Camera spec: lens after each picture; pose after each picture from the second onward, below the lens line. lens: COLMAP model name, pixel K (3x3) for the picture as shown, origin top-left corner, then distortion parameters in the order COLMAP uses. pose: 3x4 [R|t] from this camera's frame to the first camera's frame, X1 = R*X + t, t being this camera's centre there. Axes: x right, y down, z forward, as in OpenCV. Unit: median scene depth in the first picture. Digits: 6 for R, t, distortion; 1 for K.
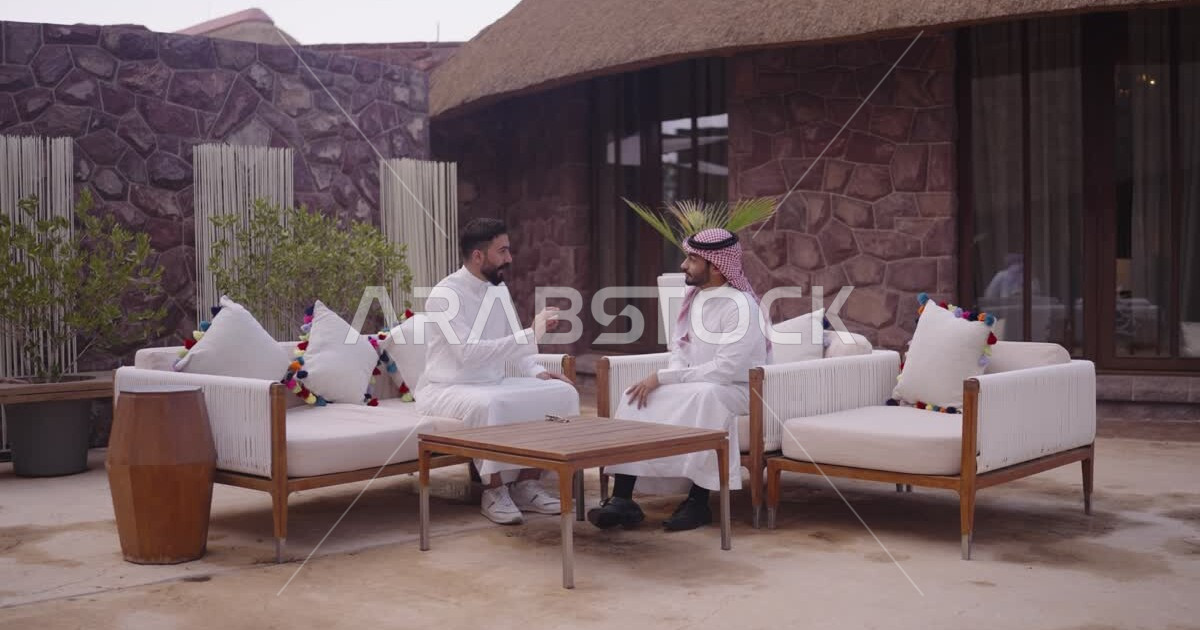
lens RADIAL K [[1276.6, 0, 603.1], [0, 1276.6, 313.6], [0, 0, 1]] dist [-0.162218, 0.176234]
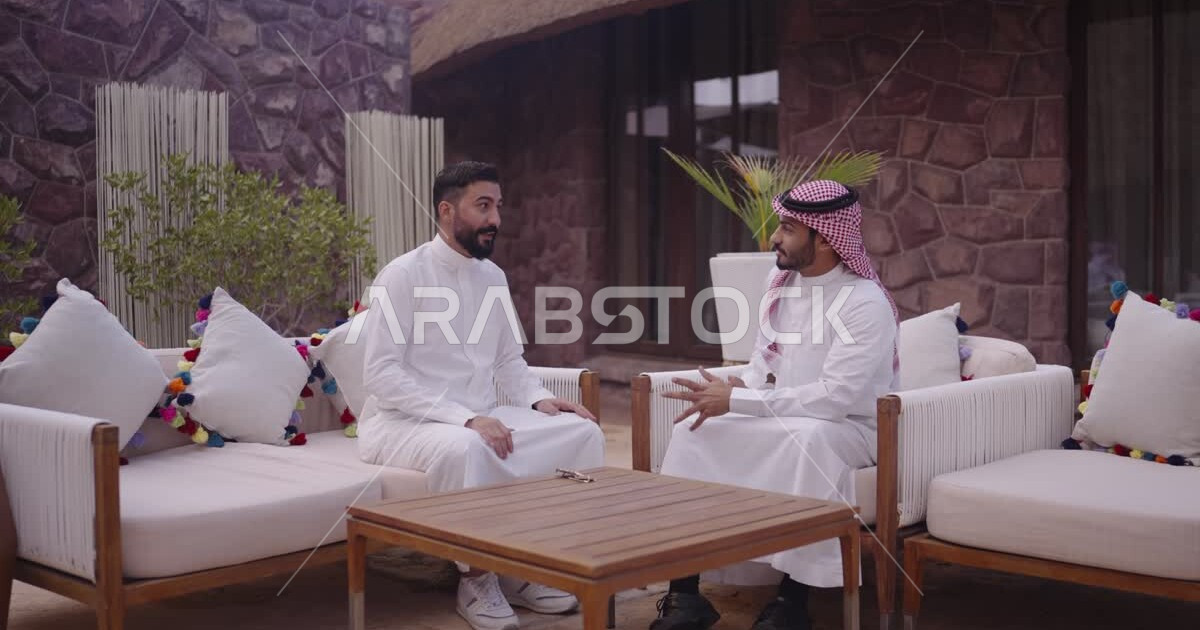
lens RADIAL K [[1276.6, 0, 603.1], [0, 1276.6, 313.6], [0, 0, 1]] dist [-0.162218, 0.176234]
pose [[0.999976, 0.005643, -0.003968, -0.011741], [-0.005624, 0.999973, 0.004761, -0.000439], [0.003995, -0.004738, 0.999981, 0.221033]]
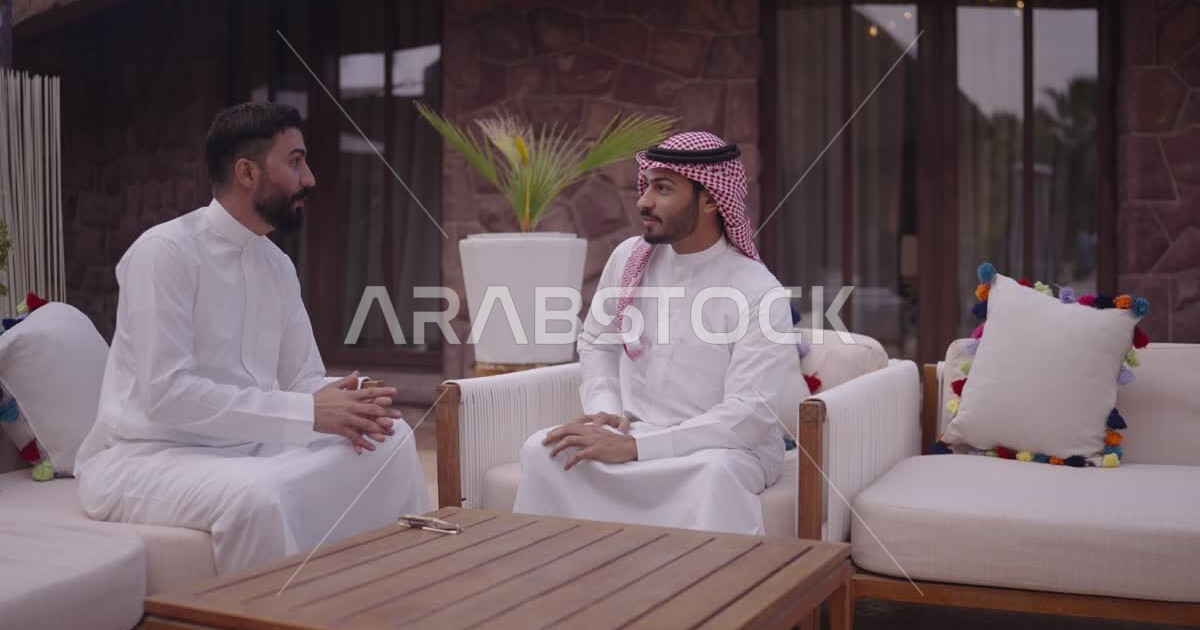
lens RADIAL K [[1276.6, 0, 603.1], [0, 1276.6, 313.6], [0, 0, 1]] dist [-0.162218, 0.176234]
pose [[0.939093, -0.005118, 0.343626, -0.080288], [0.004780, 0.999987, 0.001828, 0.003761], [-0.343631, -0.000074, 0.939105, 0.329435]]
